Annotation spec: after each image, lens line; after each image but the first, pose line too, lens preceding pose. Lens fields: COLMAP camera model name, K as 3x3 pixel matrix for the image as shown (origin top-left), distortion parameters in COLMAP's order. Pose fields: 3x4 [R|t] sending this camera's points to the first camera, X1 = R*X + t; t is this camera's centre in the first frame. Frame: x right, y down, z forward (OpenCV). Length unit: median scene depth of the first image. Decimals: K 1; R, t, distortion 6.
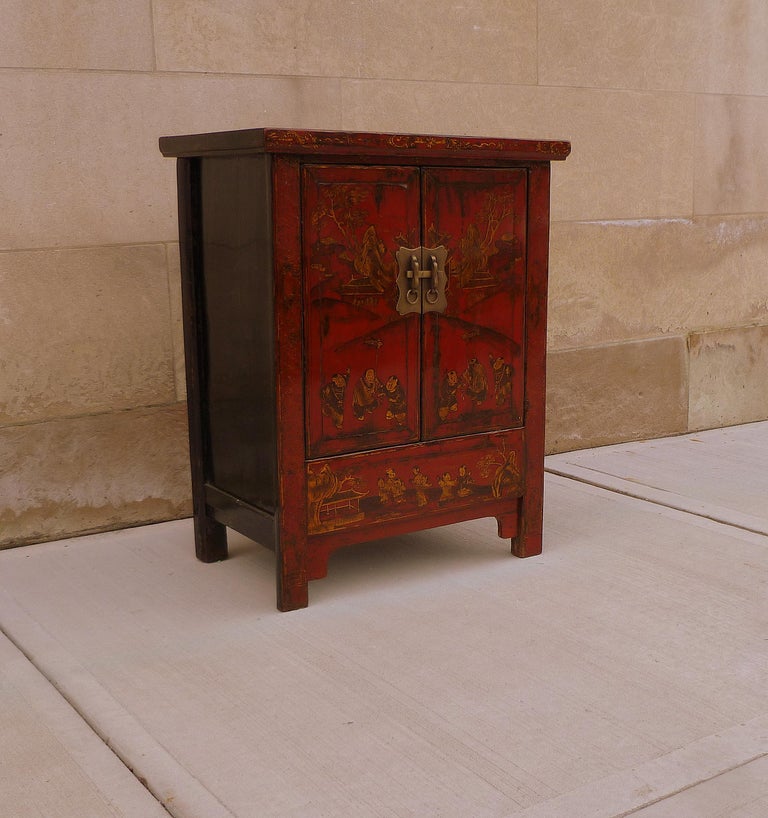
lens RADIAL K [[1166.4, 0, 453.5], [0, 1166.4, 469.4], [0, 0, 1]] dist [-0.086557, 0.000000]
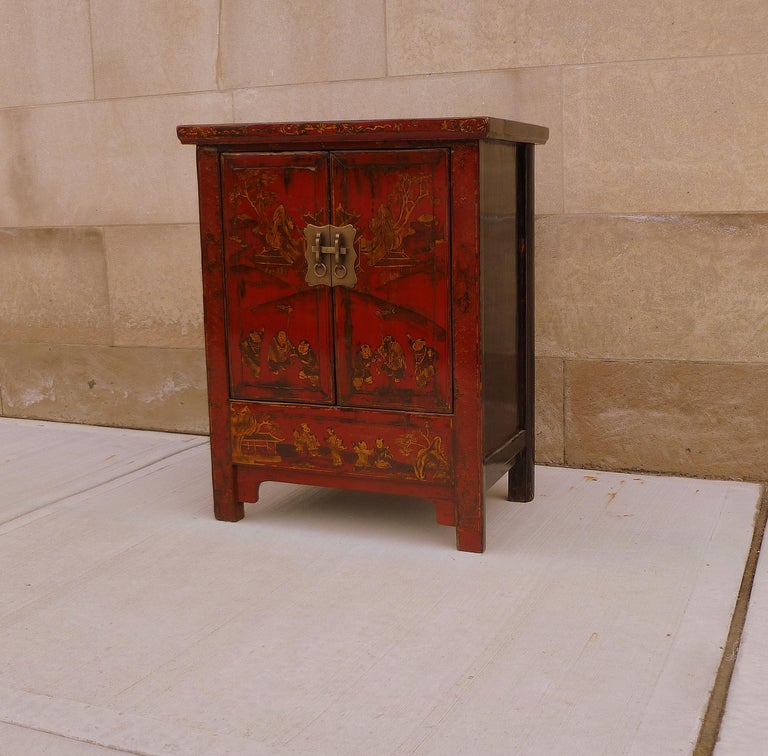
lens RADIAL K [[1053.0, 0, 460.3], [0, 1053.0, 390.6], [0, 0, 1]] dist [-0.082696, 0.000000]
pose [[0.552369, 0.151738, -0.819673, 0.741520], [-0.185724, 0.980980, 0.056442, -0.101433], [0.812647, 0.121056, 0.570044, 0.482825]]
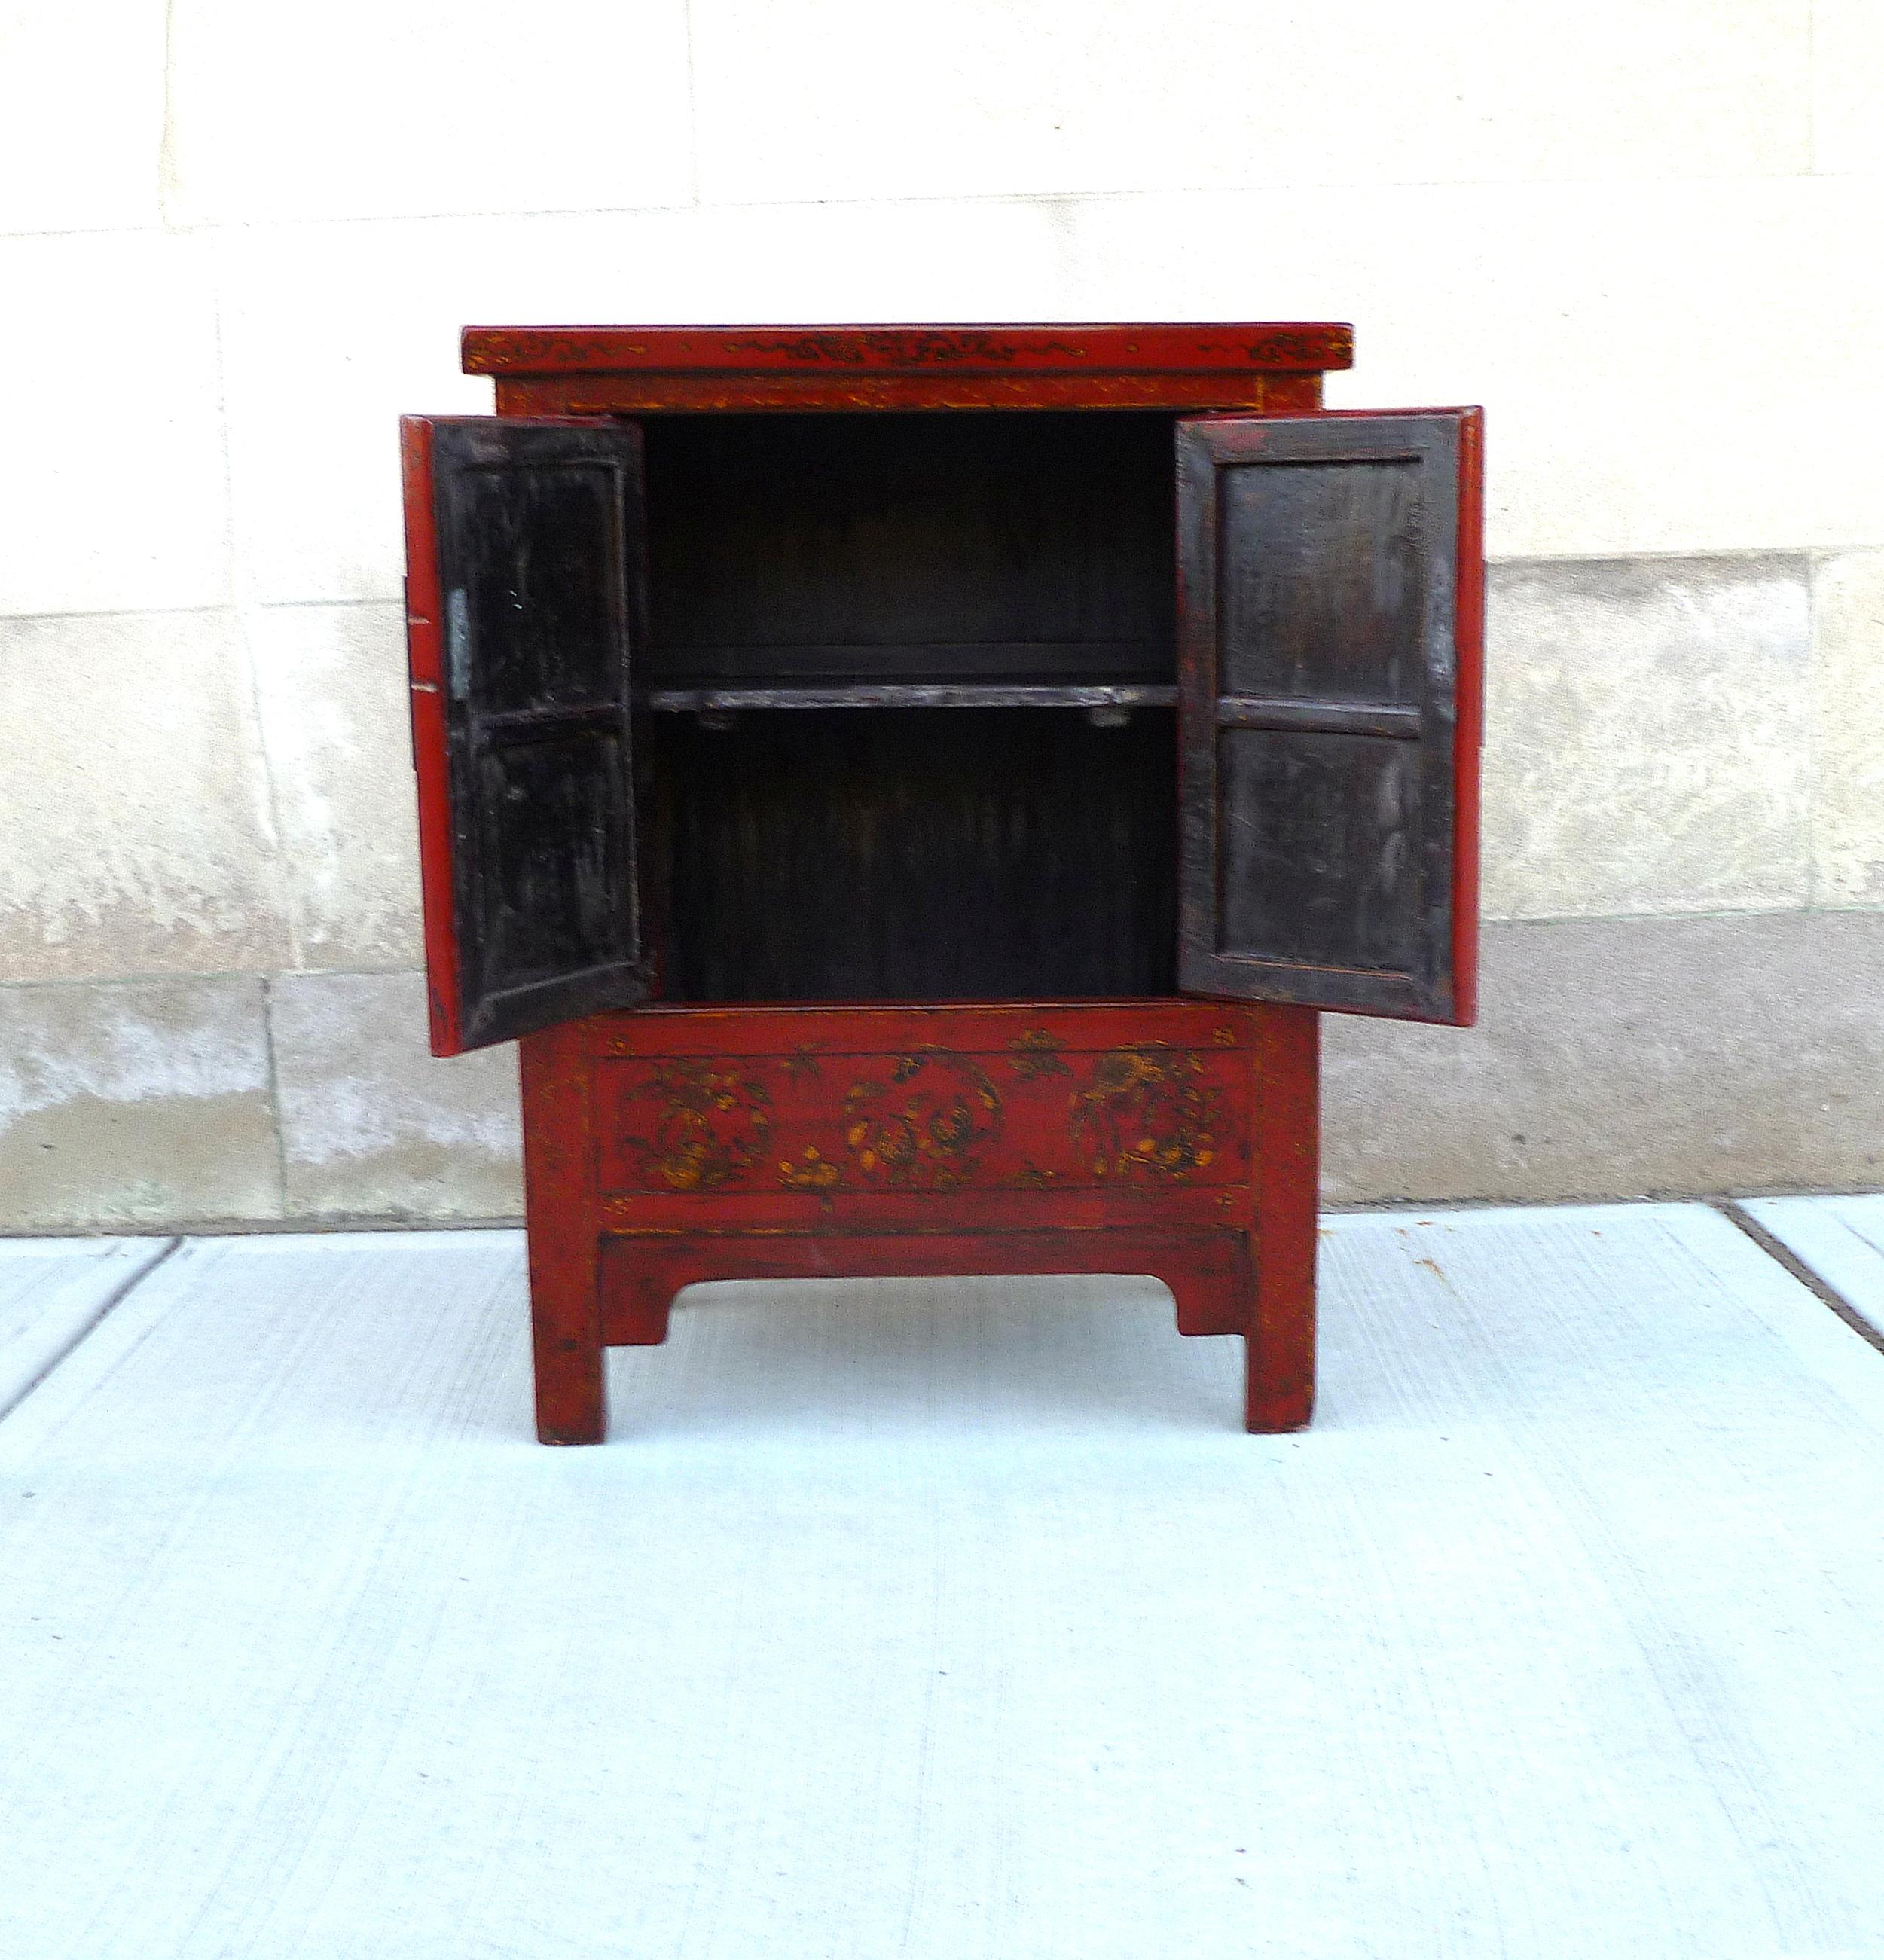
lens RADIAL K [[2813.6, 0, 1046.3], [0, 2813.6, 967.6], [0, 0, 1]] dist [-0.087695, 0.000000]
pose [[0.829099, 0.078150, -0.553614, 0.479348], [-0.115098, 0.992831, -0.032221, -0.035151], [0.547127, 0.090434, 0.832150, 0.203681]]
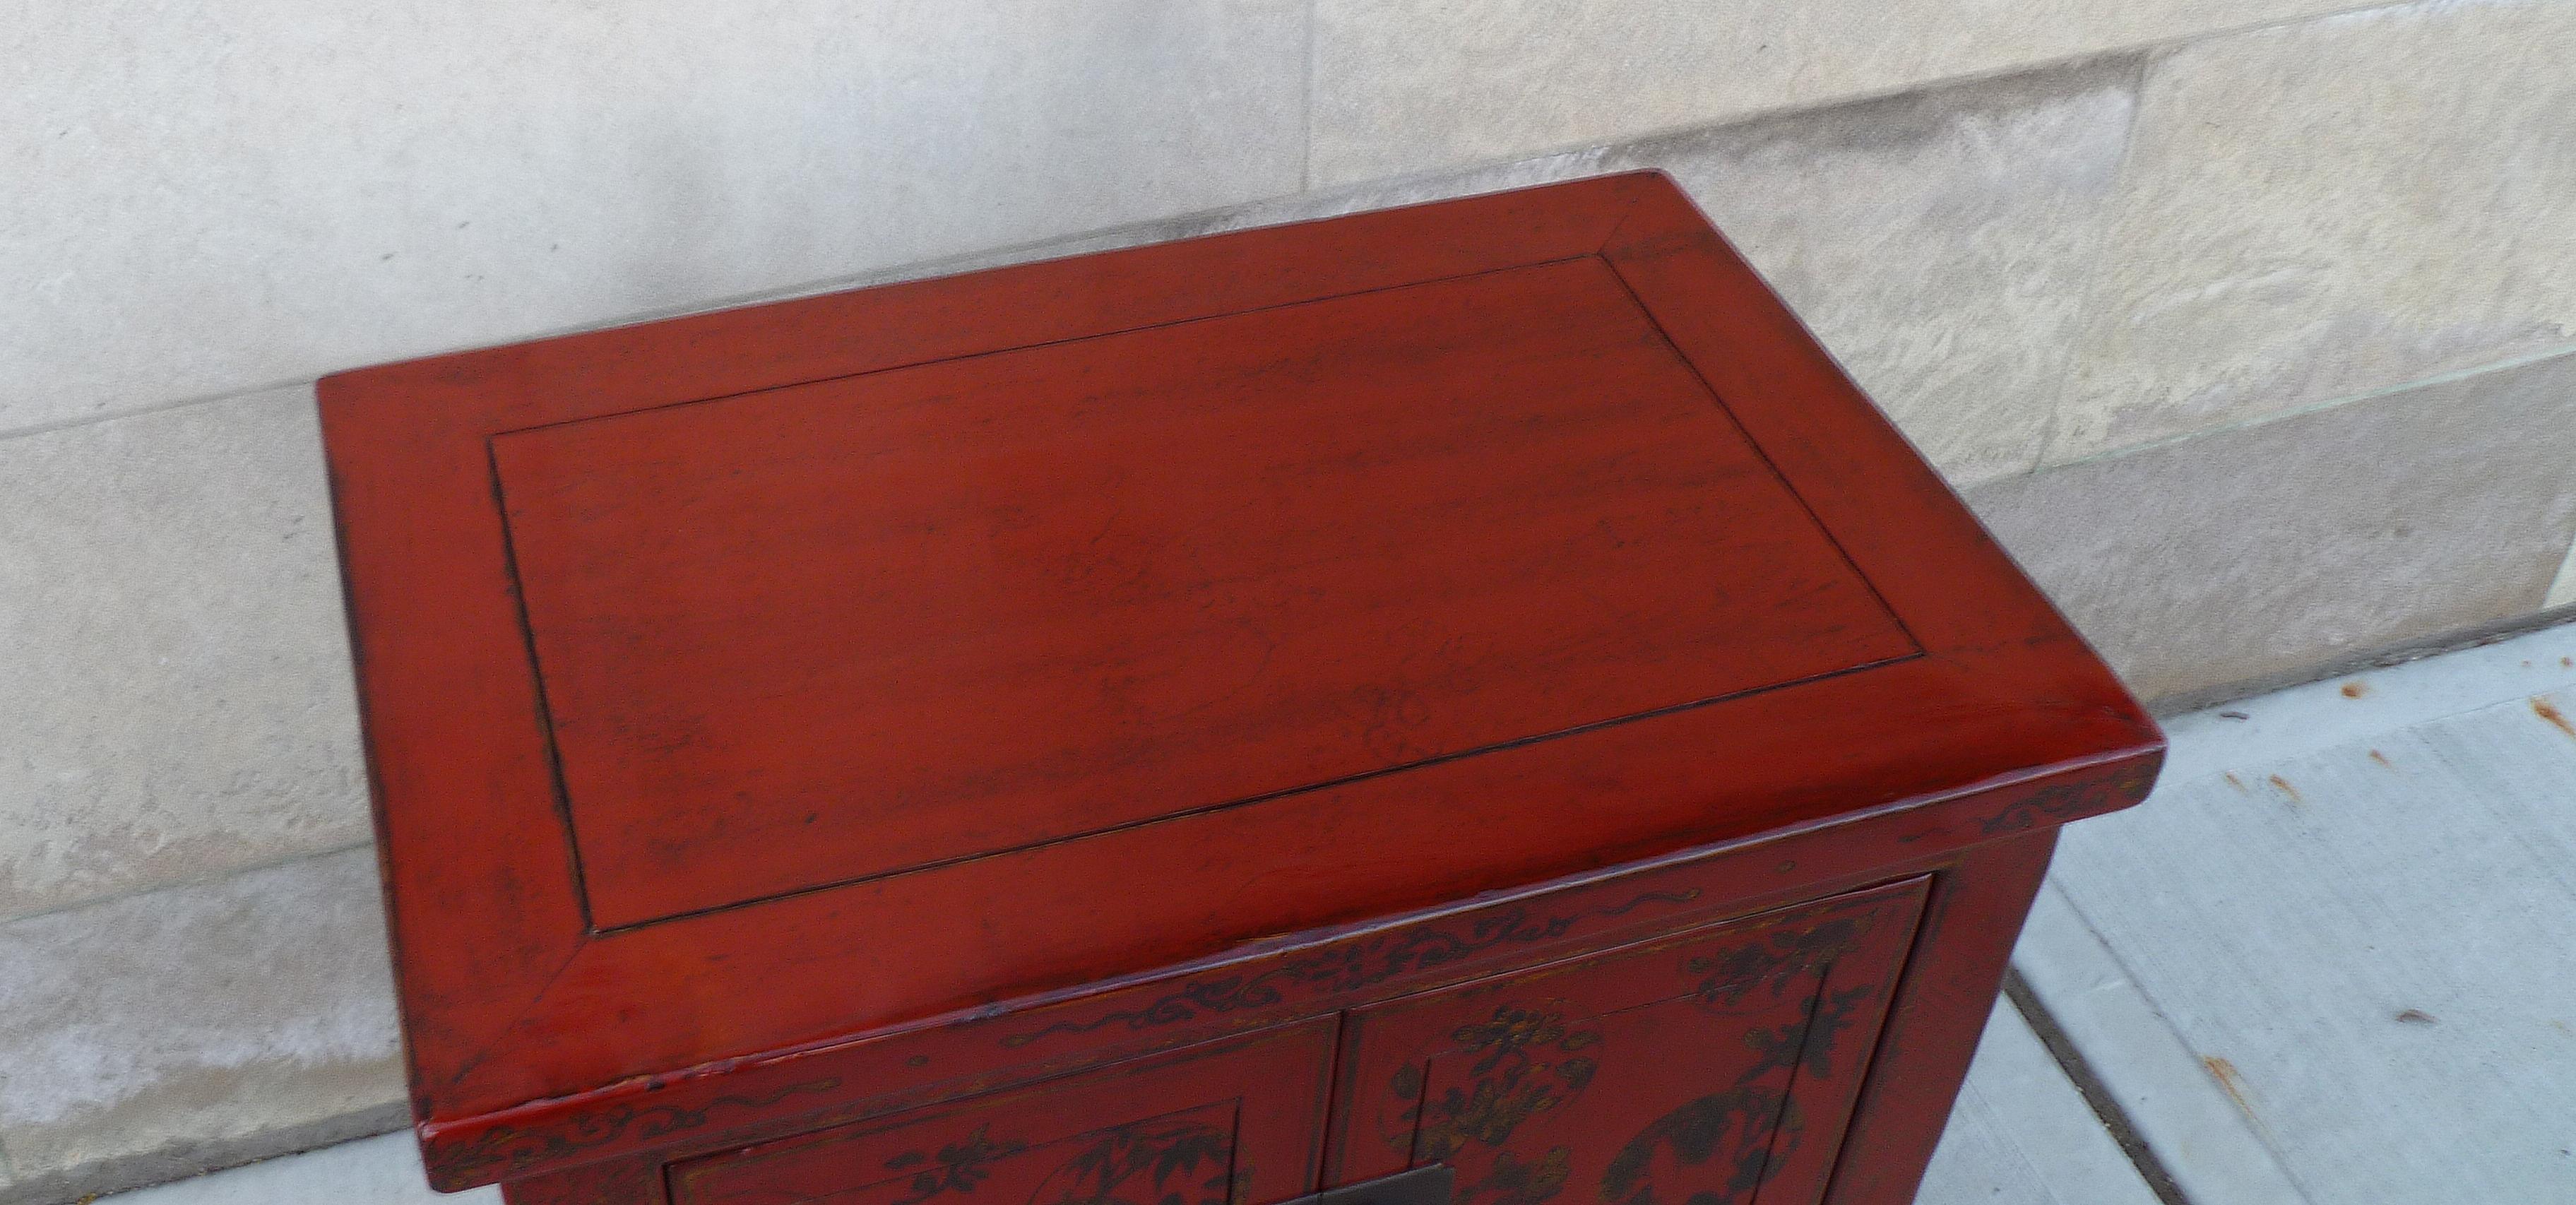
lens RADIAL K [[2563.3, 0, 1070.9], [0, 2563.3, 621.0], [0, 0, 1]] dist [-0.076078, 0.000000]
pose [[0.943072, 0.221473, -0.248122, 0.020554], [-0.082976, 0.879119, 0.469323, -0.438749], [0.322072, -0.422017, 0.847450, 0.551028]]
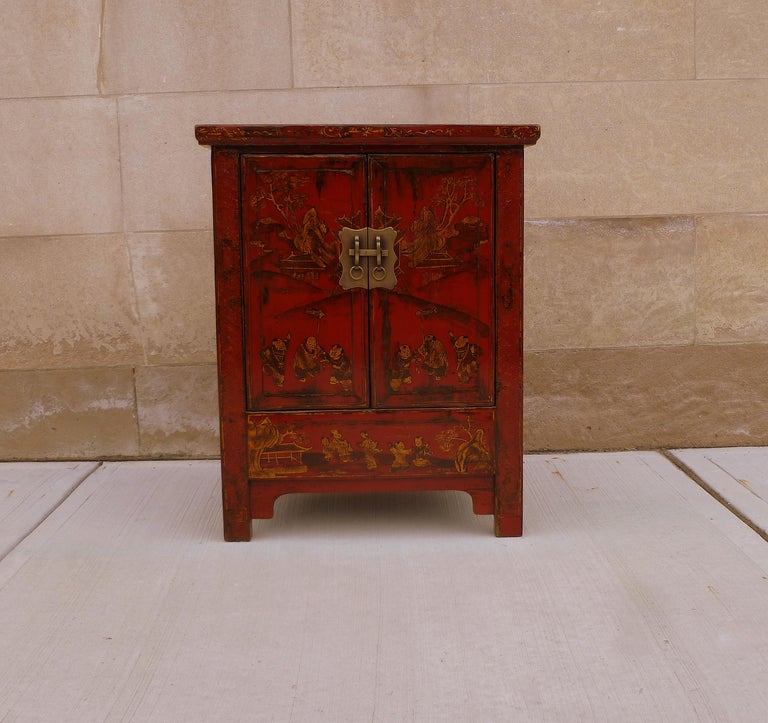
lens RADIAL K [[977.5, 0, 416.2], [0, 977.5, 343.3], [0, 0, 1]] dist [-0.083867, 0.000000]
pose [[0.831989, 0.066460, -0.550797, 0.445323], [-0.118249, 0.991229, -0.059015, -0.031367], [0.542043, 0.114231, 0.832551, 0.241196]]
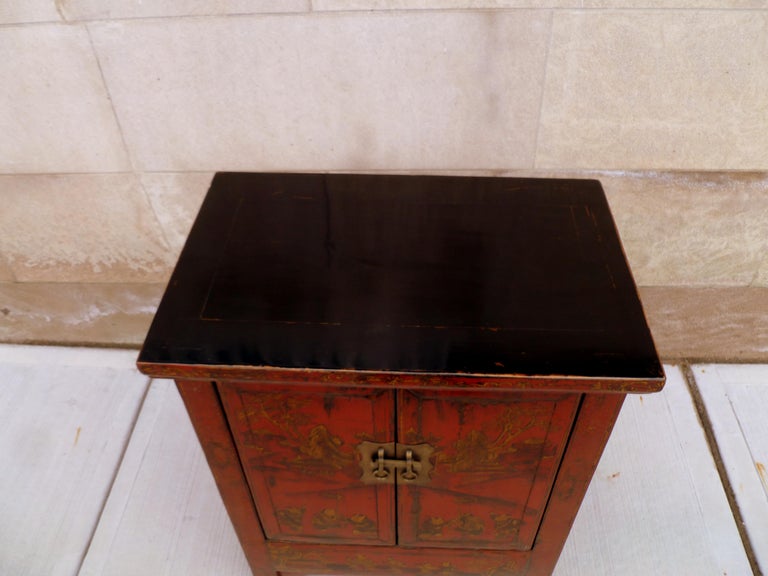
lens RADIAL K [[643.1, 0, 387.3], [0, 643.1, 278.9], [0, 0, 1]] dist [-0.082876, 0.015497]
pose [[0.771901, 0.424598, -0.473165, 0.112679], [-0.131302, 0.834700, 0.534823, -0.451634], [0.622036, -0.350702, 0.700057, 0.622614]]
